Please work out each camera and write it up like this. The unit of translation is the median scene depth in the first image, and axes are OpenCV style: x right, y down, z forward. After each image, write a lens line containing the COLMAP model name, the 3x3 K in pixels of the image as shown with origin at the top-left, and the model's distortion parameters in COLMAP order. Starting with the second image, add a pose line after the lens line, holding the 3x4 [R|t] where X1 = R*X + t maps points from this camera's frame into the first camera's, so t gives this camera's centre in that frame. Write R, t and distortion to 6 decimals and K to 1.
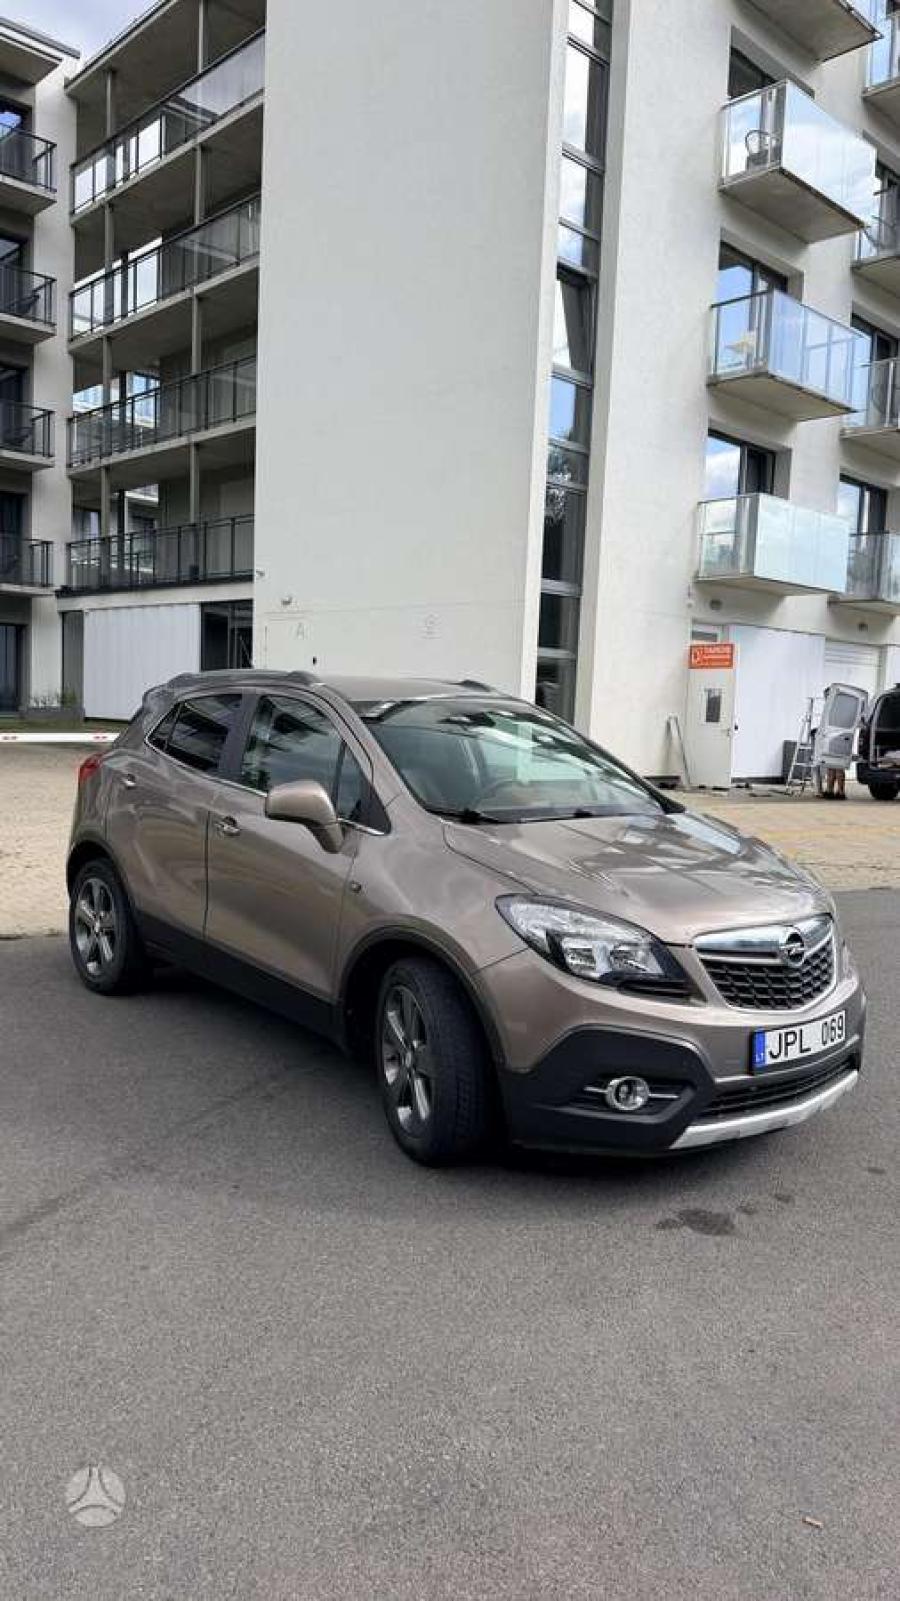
lens RADIAL K [[1117.7, 0, 439.6], [0, 1117.7, 811.5], [0, 0, 1]] dist [0.096541, -0.162619]
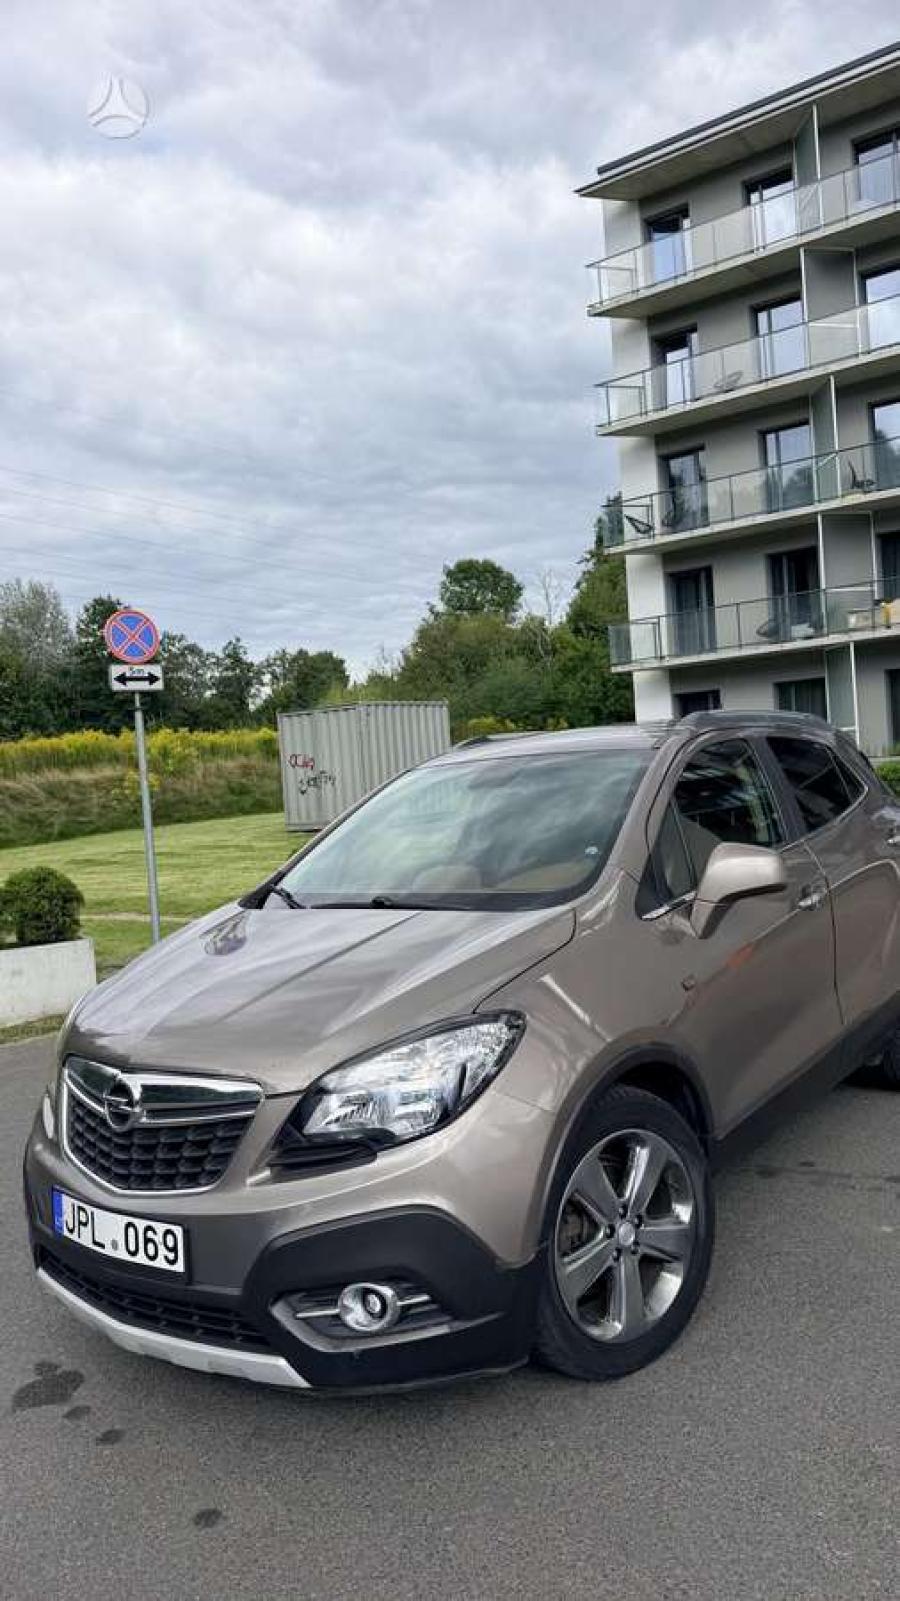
lens RADIAL K [[1118.6, 0, 447.5], [0, 1118.6, 800.7], [0, 0, 1]] dist [0.076100, -0.114243]
pose [[0.192353, -0.031875, -0.980808, 0.238807], [-0.004051, 0.999438, -0.033275, -0.011602], [0.981317, 0.010374, 0.192116, 0.234545]]
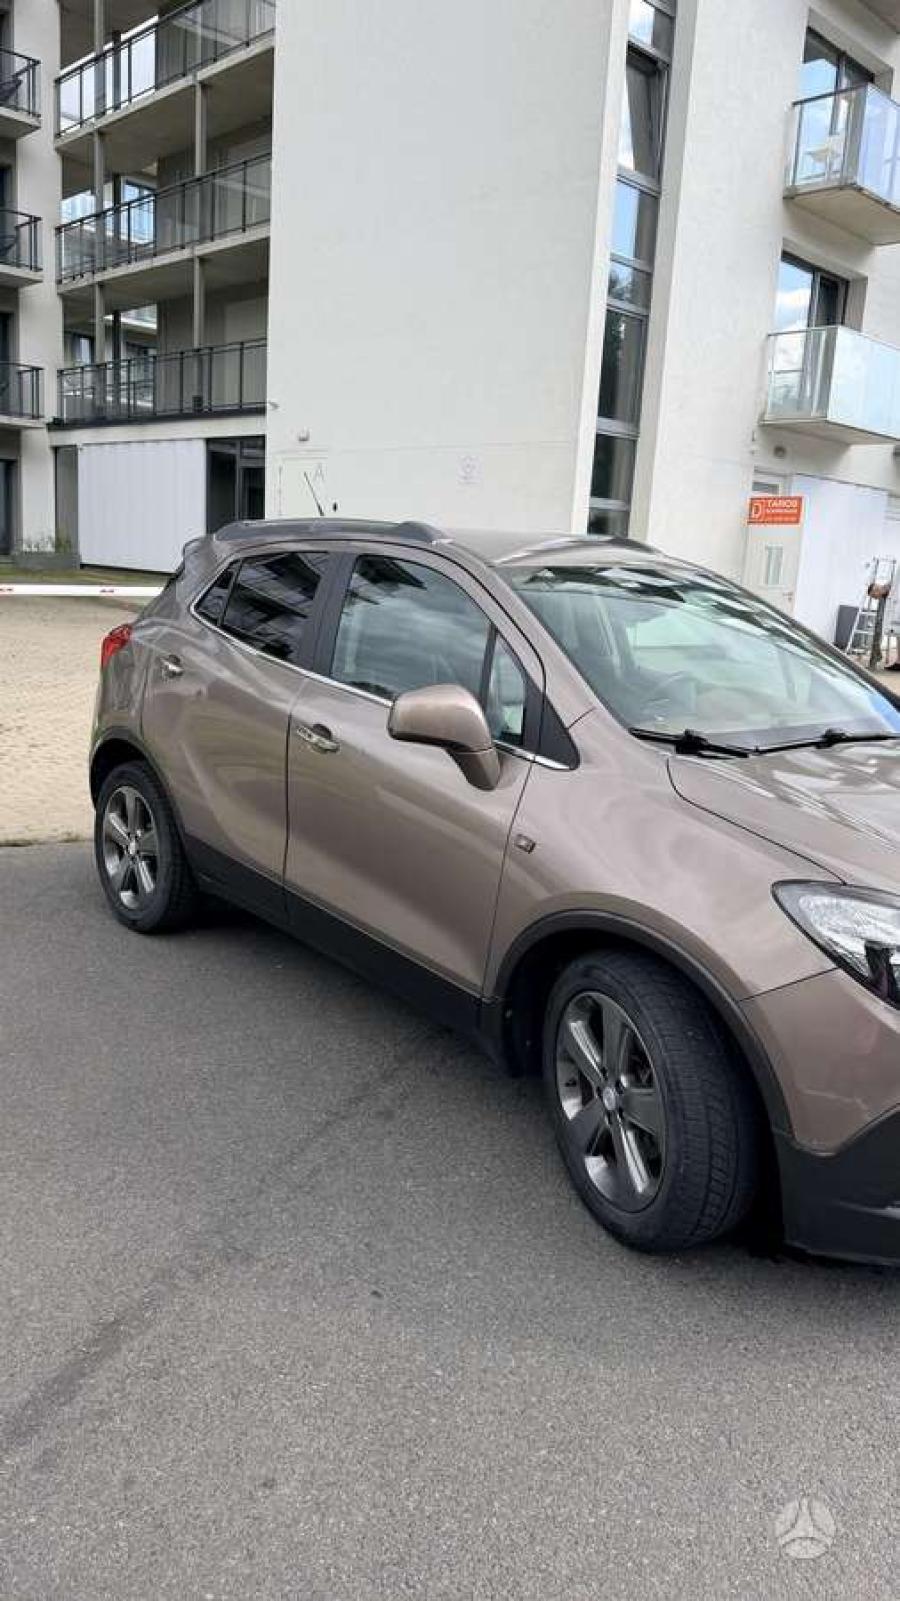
lens RADIAL K [[1120.2, 0, 454.4], [0, 1120.2, 795.9], [0, 0, 1]] dist [0.031937, -0.034007]
pose [[0.999705, 0.015914, 0.018343, -0.032234], [-0.017940, 0.993063, 0.116210, -0.010136], [-0.016366, -0.116505, 0.993055, 0.076958]]
